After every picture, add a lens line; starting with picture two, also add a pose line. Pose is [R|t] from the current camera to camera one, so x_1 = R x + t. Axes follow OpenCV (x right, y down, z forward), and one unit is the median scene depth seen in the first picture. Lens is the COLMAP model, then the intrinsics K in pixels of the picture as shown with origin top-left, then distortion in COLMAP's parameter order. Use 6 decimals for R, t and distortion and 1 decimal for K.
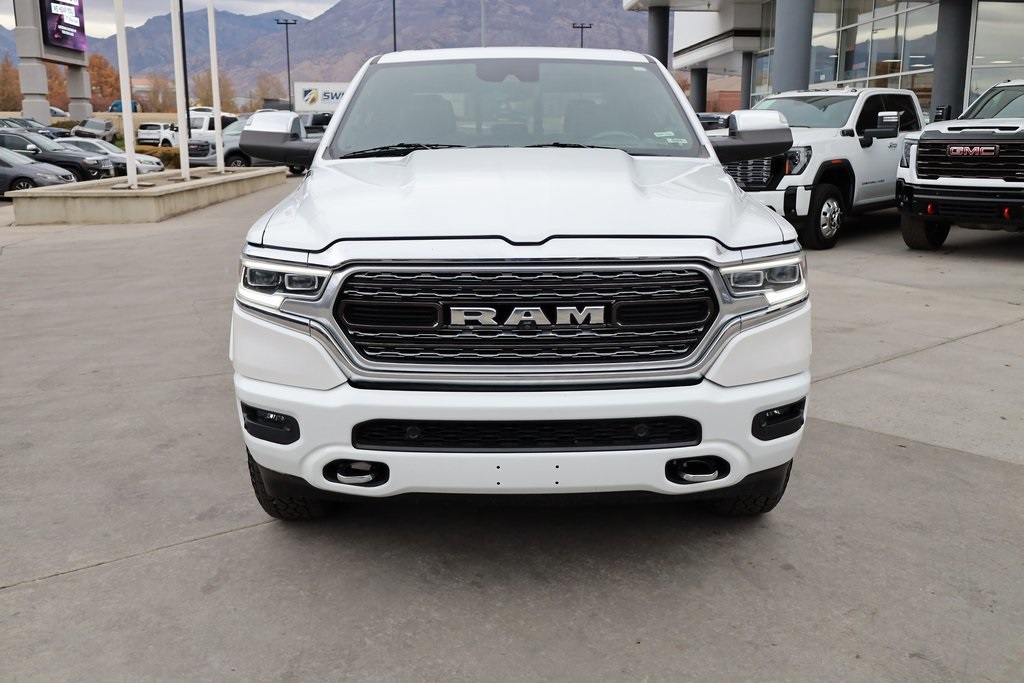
lens RADIAL K [[1037.2, 0, 512.0], [0, 1037.2, 341.5], [0, 0, 1]] dist [-0.008927, -0.004307]
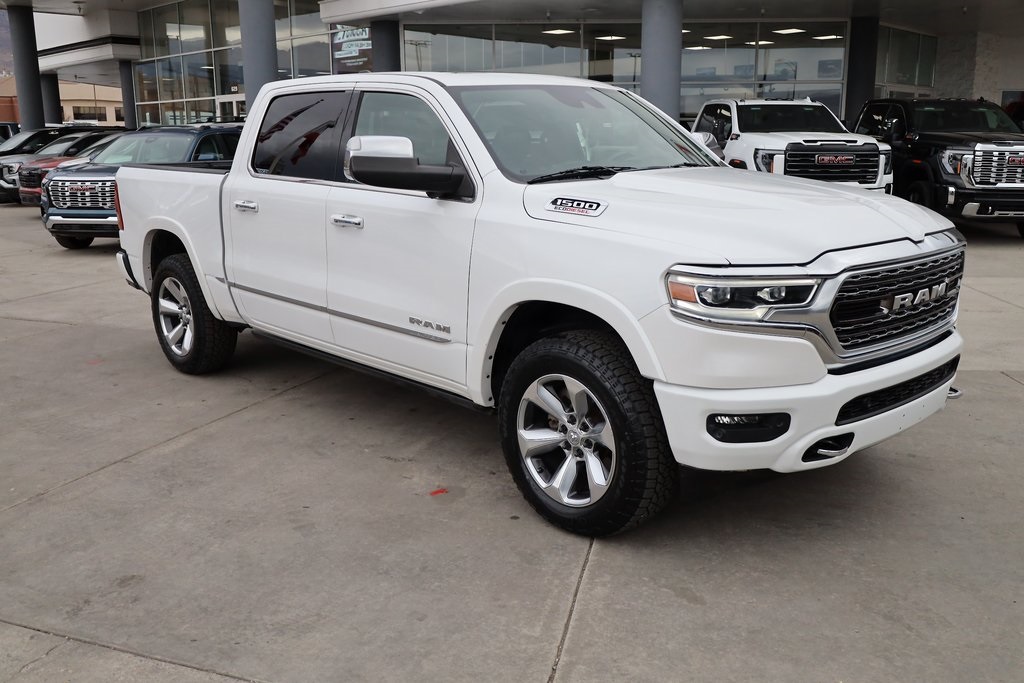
lens RADIAL K [[1012.7, 0, 512.0], [0, 1012.7, 341.5], [0, 0, 1]] dist [-0.015732, 0.005003]
pose [[0.703274, -0.151069, 0.694683, -0.933296], [0.149723, 0.986719, 0.063001, -0.093709], [-0.694974, 0.059703, 0.716552, 0.330225]]
